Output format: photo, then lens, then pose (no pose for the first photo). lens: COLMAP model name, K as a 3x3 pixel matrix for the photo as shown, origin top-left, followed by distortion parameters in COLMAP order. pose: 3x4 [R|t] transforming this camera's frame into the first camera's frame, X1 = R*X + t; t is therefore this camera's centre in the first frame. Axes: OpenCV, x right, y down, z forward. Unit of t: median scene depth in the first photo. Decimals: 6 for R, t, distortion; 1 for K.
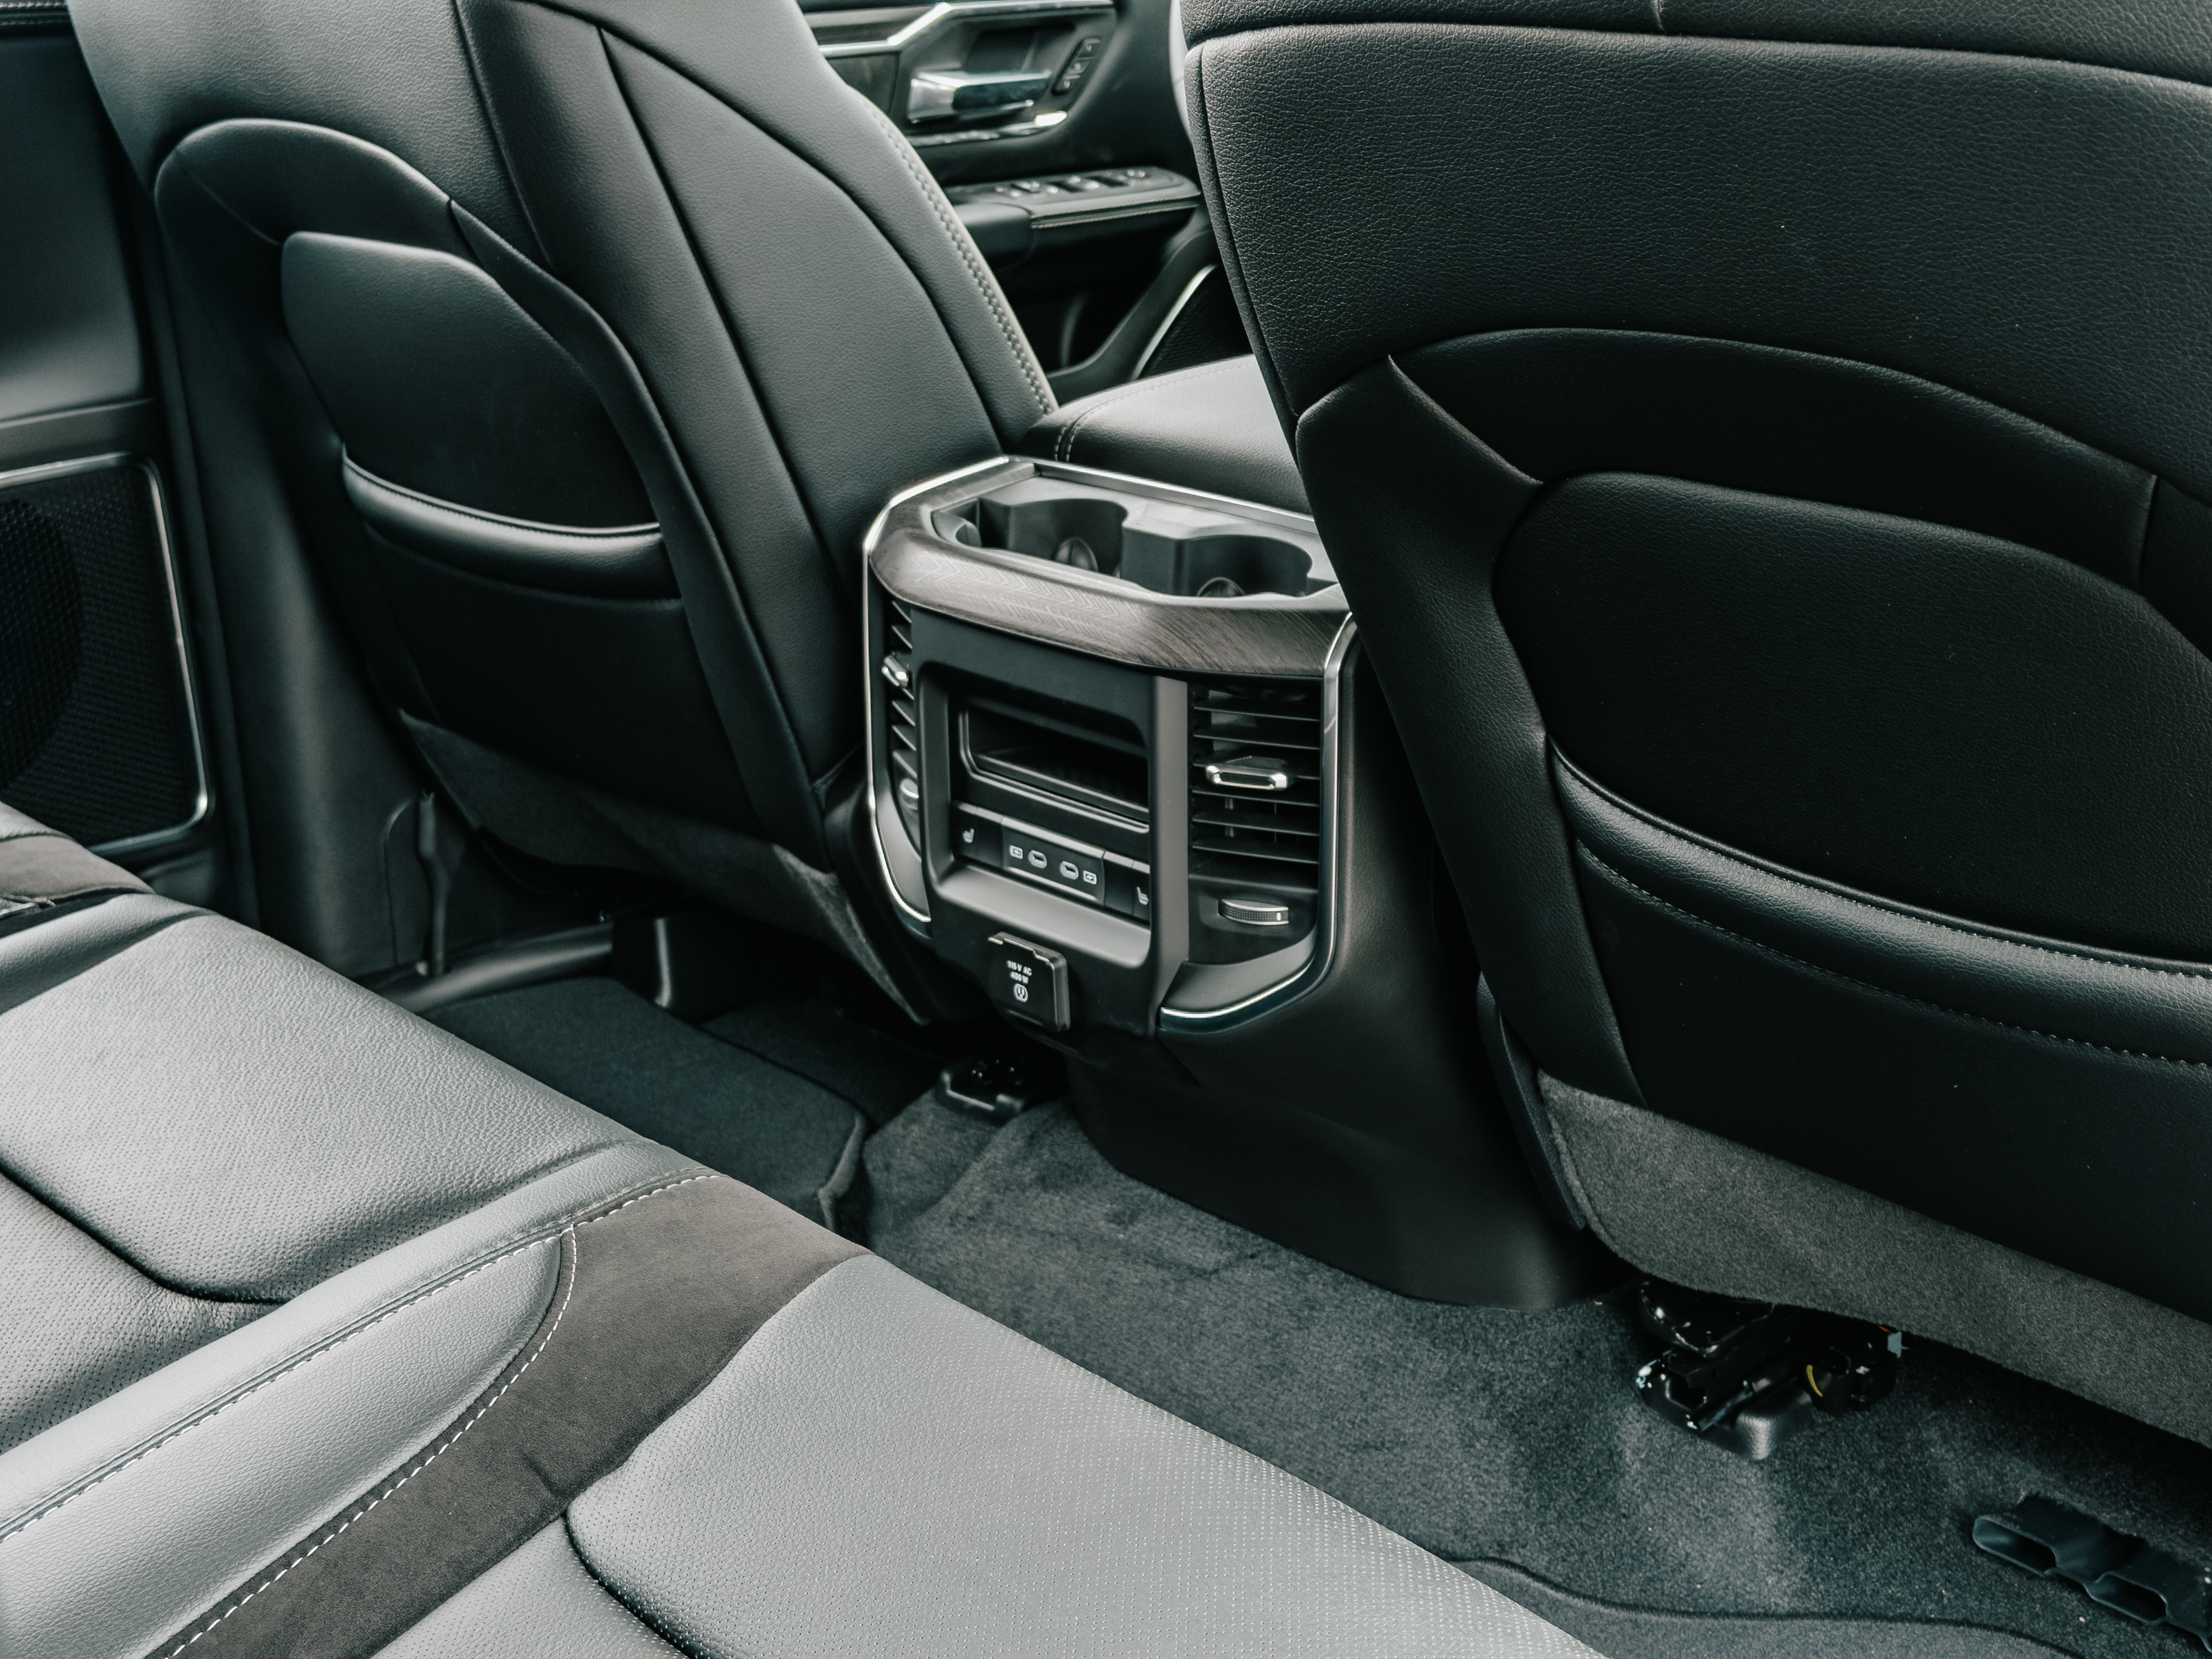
lens RADIAL K [[3091.7, 0, 1106.0], [0, 3091.7, 829.5], [0, 0, 1]] dist [0.014928, 0.230945]
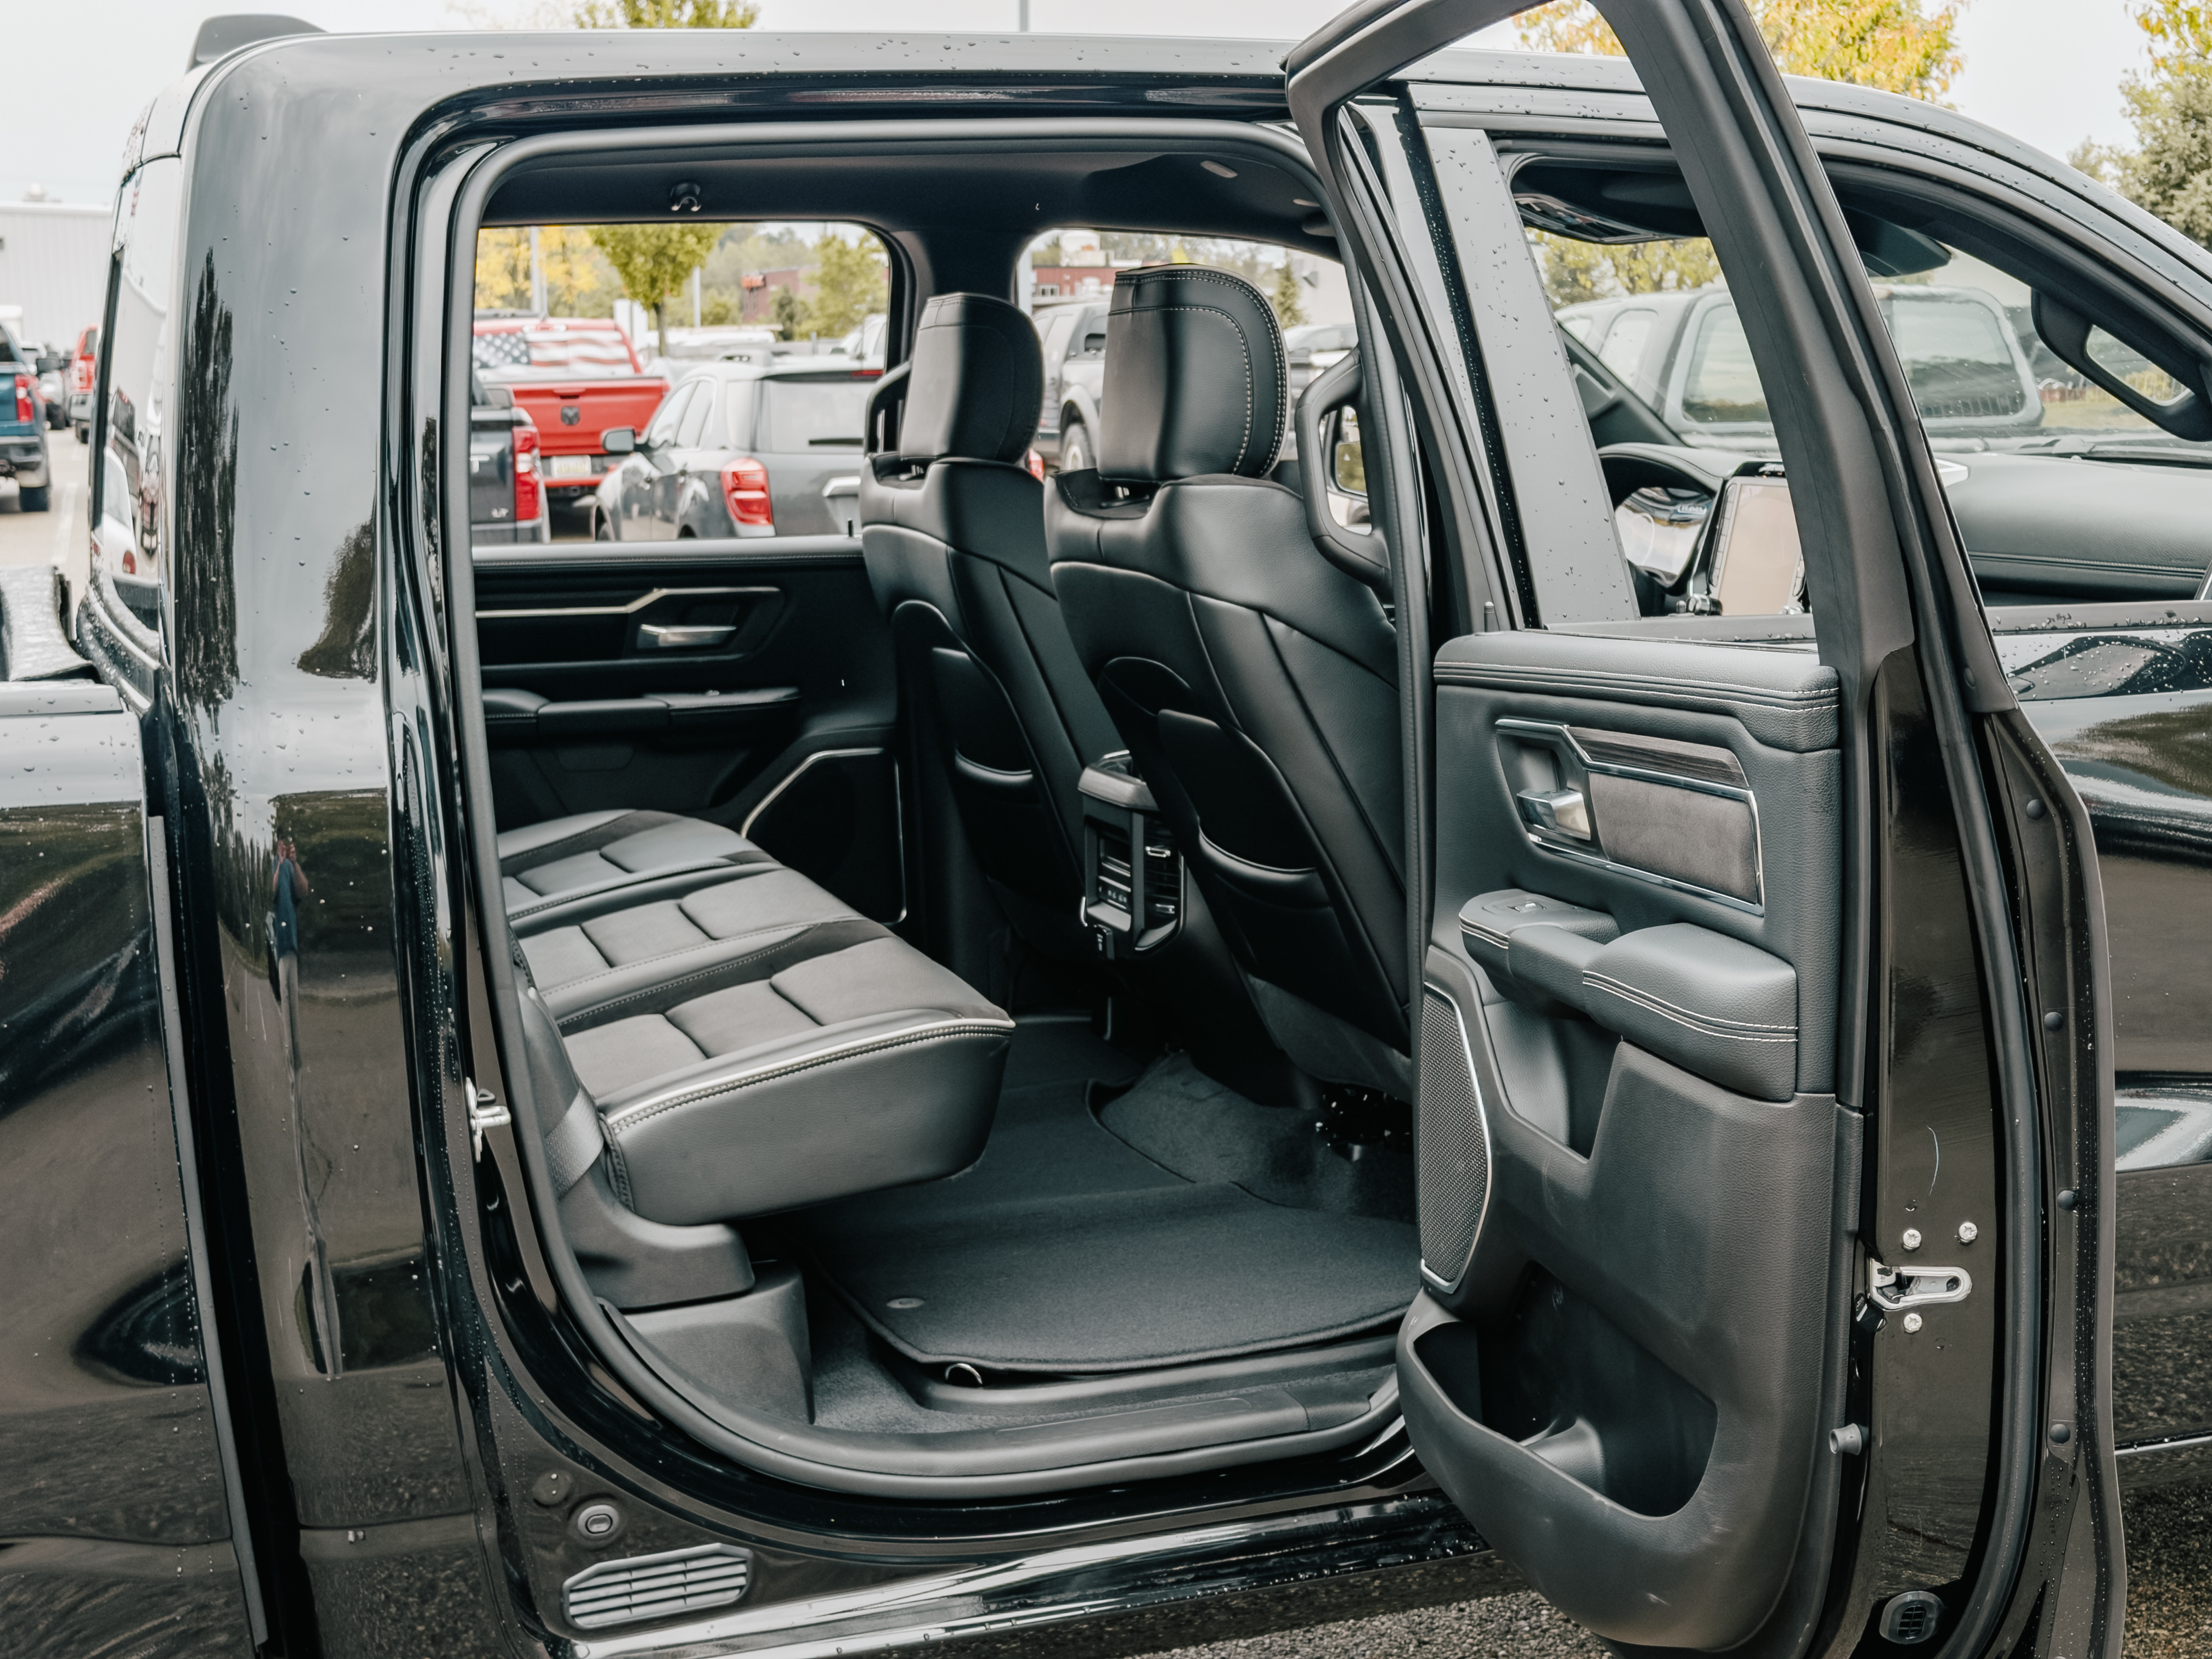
lens RADIAL K [[3091.7, 0, 1106.0], [0, 3091.7, 829.5], [0, 0, 1]] dist [0.014928, 0.230945]
pose [[0.911197, 0.056097, -0.408135, 0.979913], [-0.131147, 0.978645, -0.158285, 0.351482], [0.390540, 0.197755, 0.899095, -1.232870]]
